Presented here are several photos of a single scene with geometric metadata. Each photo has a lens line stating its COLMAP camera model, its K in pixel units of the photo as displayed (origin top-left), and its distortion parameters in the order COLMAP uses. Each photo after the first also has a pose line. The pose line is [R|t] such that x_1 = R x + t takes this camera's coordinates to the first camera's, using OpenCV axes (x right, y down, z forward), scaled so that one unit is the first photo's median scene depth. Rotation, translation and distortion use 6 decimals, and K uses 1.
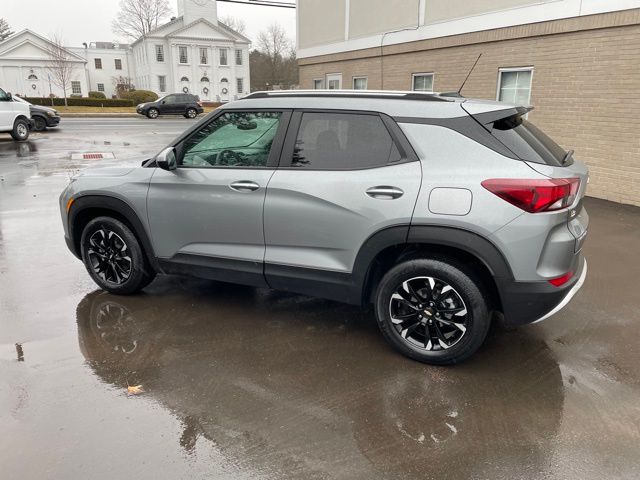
lens RADIAL K [[485.6, 0, 318.9], [0, 485.6, 230.3], [0, 0, 1]] dist [0.091548, -0.120693]
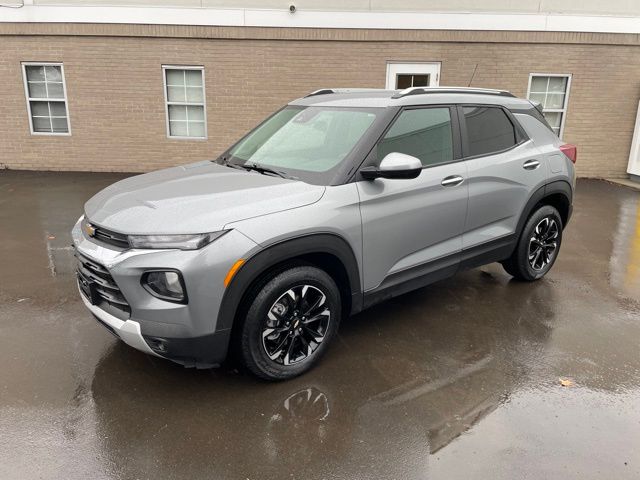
lens RADIAL K [[483.0, 0, 319.7], [0, 483.0, 229.8], [0, 0, 1]] dist [0.092233, -0.116153]
pose [[0.454358, -0.230078, 0.860594, -0.489008], [0.224374, 0.964482, 0.139393, -0.081933], [-0.862099, 0.129761, 0.489844, 0.316183]]
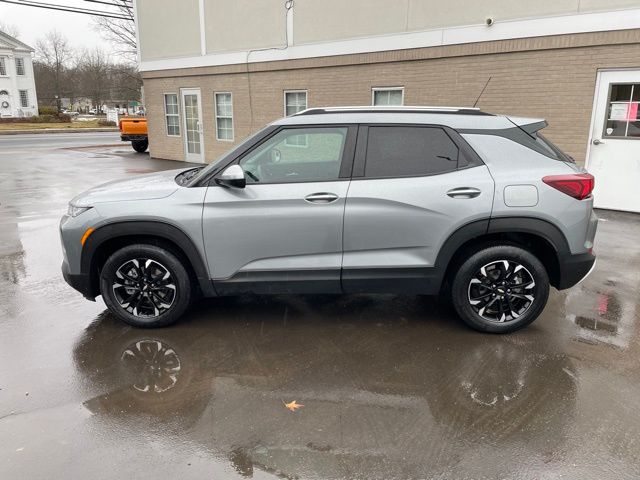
lens RADIAL K [[485.6, 0, 318.9], [0, 485.6, 230.3], [0, 0, 1]] dist [0.091548, -0.120693]
pose [[0.921982, -0.094004, 0.375648, -0.232583], [0.104622, 0.994481, -0.007916, -0.005746], [-0.372831, 0.046599, 0.926729, 0.016521]]
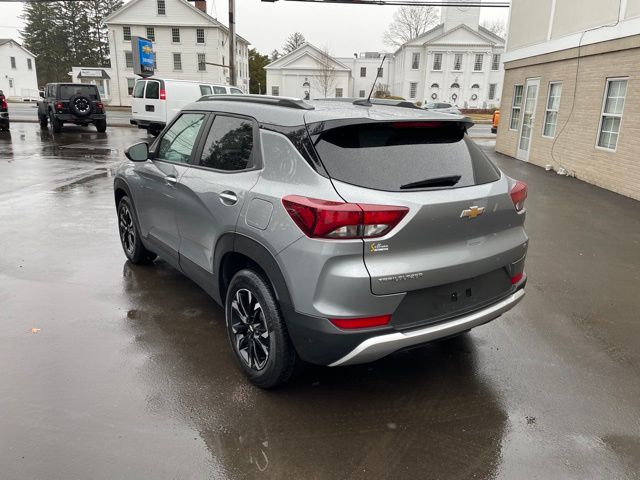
lens RADIAL K [[485.6, 0, 318.9], [0, 485.6, 230.3], [0, 0, 1]] dist [0.091548, -0.120693]
pose [[0.869958, 0.143492, -0.471787, 0.282191], [-0.149061, 0.988492, 0.025784, -0.023739], [0.470057, 0.047894, 0.881335, 0.079225]]
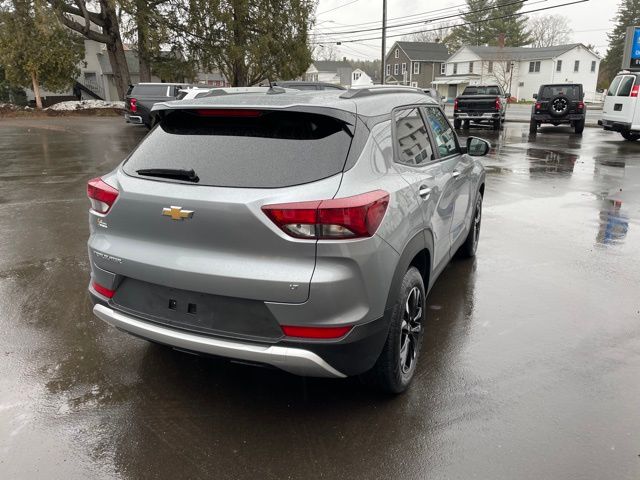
lens RADIAL K [[485.6, 0, 318.9], [0, 485.6, 230.3], [0, 0, 1]] dist [0.091548, -0.120693]
pose [[0.010378, 0.258843, -0.965864, 0.482400], [-0.255254, 0.934601, 0.247722, -0.119789], [0.966818, 0.243969, 0.075770, 0.459229]]
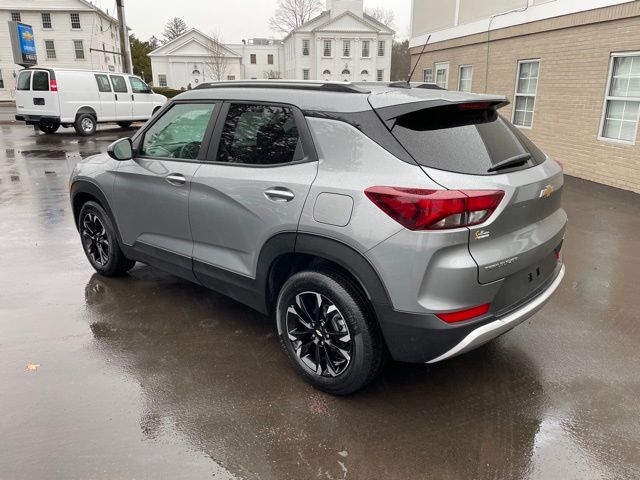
lens RADIAL K [[485.6, 0, 318.9], [0, 485.6, 230.3], [0, 0, 1]] dist [0.091548, -0.120693]
pose [[0.957219, 0.076861, -0.278971, 0.168655], [-0.072474, 0.997031, 0.026023, -0.014554], [0.280143, -0.004692, 0.959947, 0.057725]]
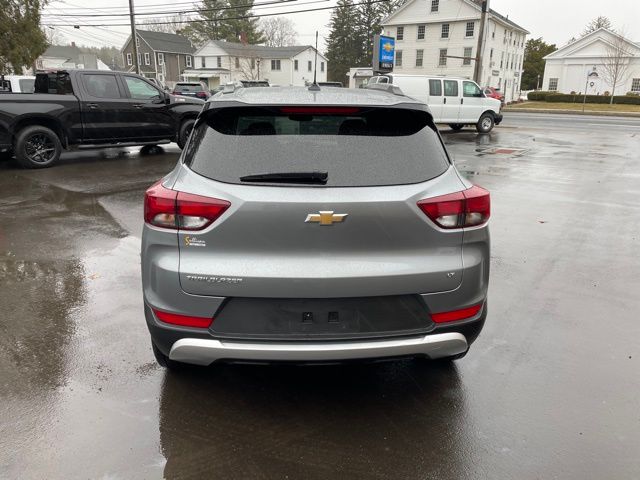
lens RADIAL K [[483.0, 0, 319.7], [0, 483.0, 229.8], [0, 0, 1]] dist [0.092233, -0.116153]
pose [[0.492099, 0.240795, -0.836574, 0.428172], [-0.237281, 0.961699, 0.137234, -0.069399], [0.837577, 0.130970, 0.530387, 0.265342]]
